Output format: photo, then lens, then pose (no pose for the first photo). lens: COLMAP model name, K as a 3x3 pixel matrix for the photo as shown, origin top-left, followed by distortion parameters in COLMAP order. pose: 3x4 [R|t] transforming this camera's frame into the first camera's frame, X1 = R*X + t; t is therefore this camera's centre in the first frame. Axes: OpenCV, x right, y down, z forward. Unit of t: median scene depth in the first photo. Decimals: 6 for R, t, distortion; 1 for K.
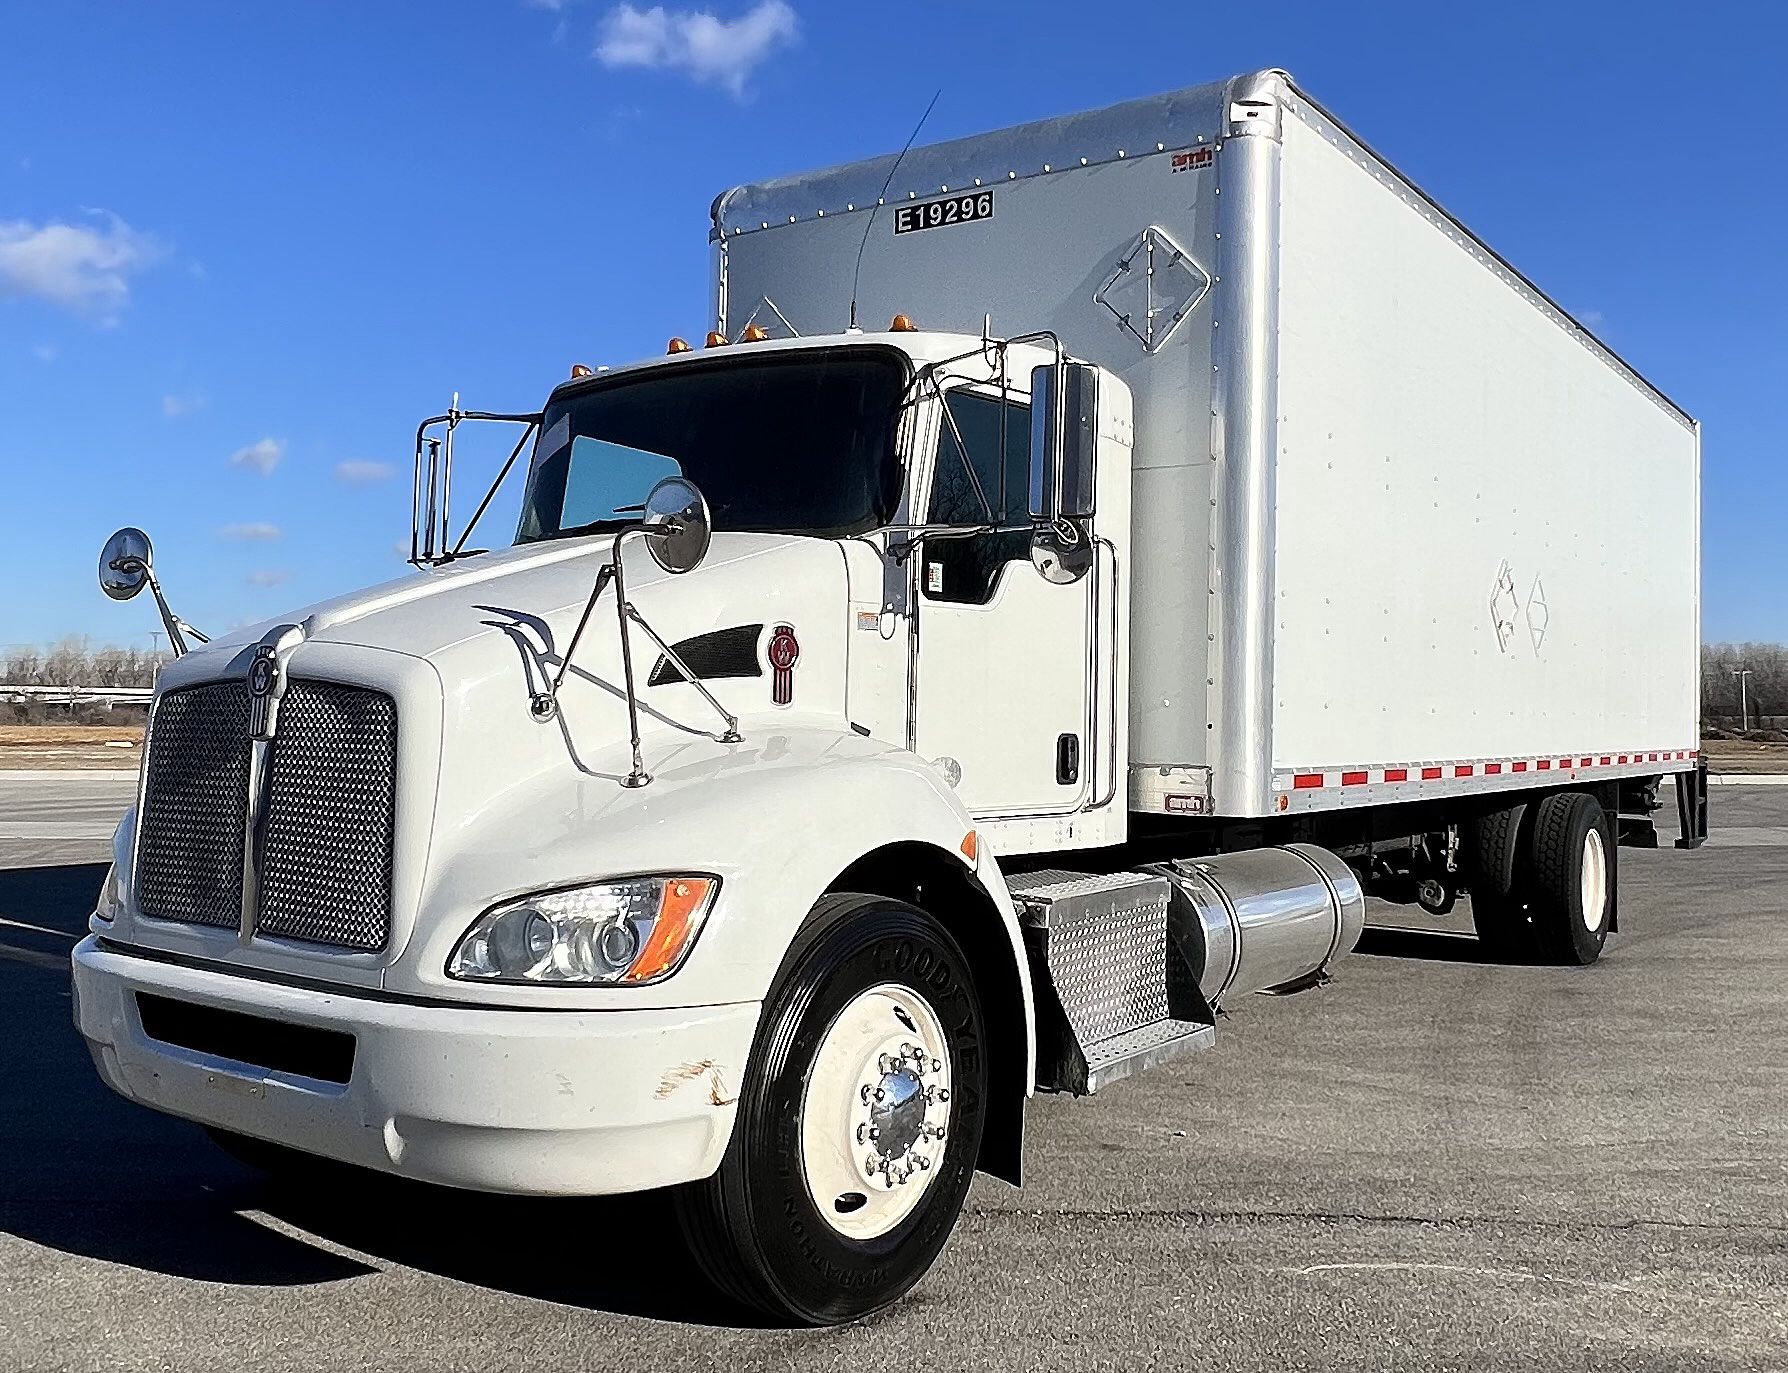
lens RADIAL K [[1572.8, 0, 949.2], [0, 1572.8, 635.0], [0, 0, 1]] dist [-0.022842, 0.022313]
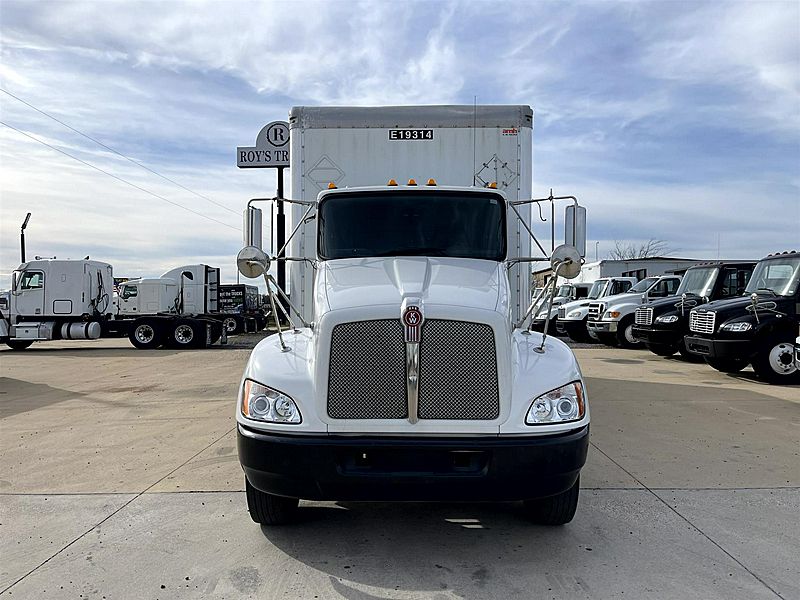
lens RADIAL K [[603.0, 0, 398.5], [0, 603.0, 304.0], [0, 0, 1]] dist [0.021755, -0.010277]
pose [[0.830819, -0.014301, 0.556358, -0.825041], [-0.014118, 0.998807, 0.046757, -0.033560], [-0.556363, -0.046701, 0.829626, 0.177688]]
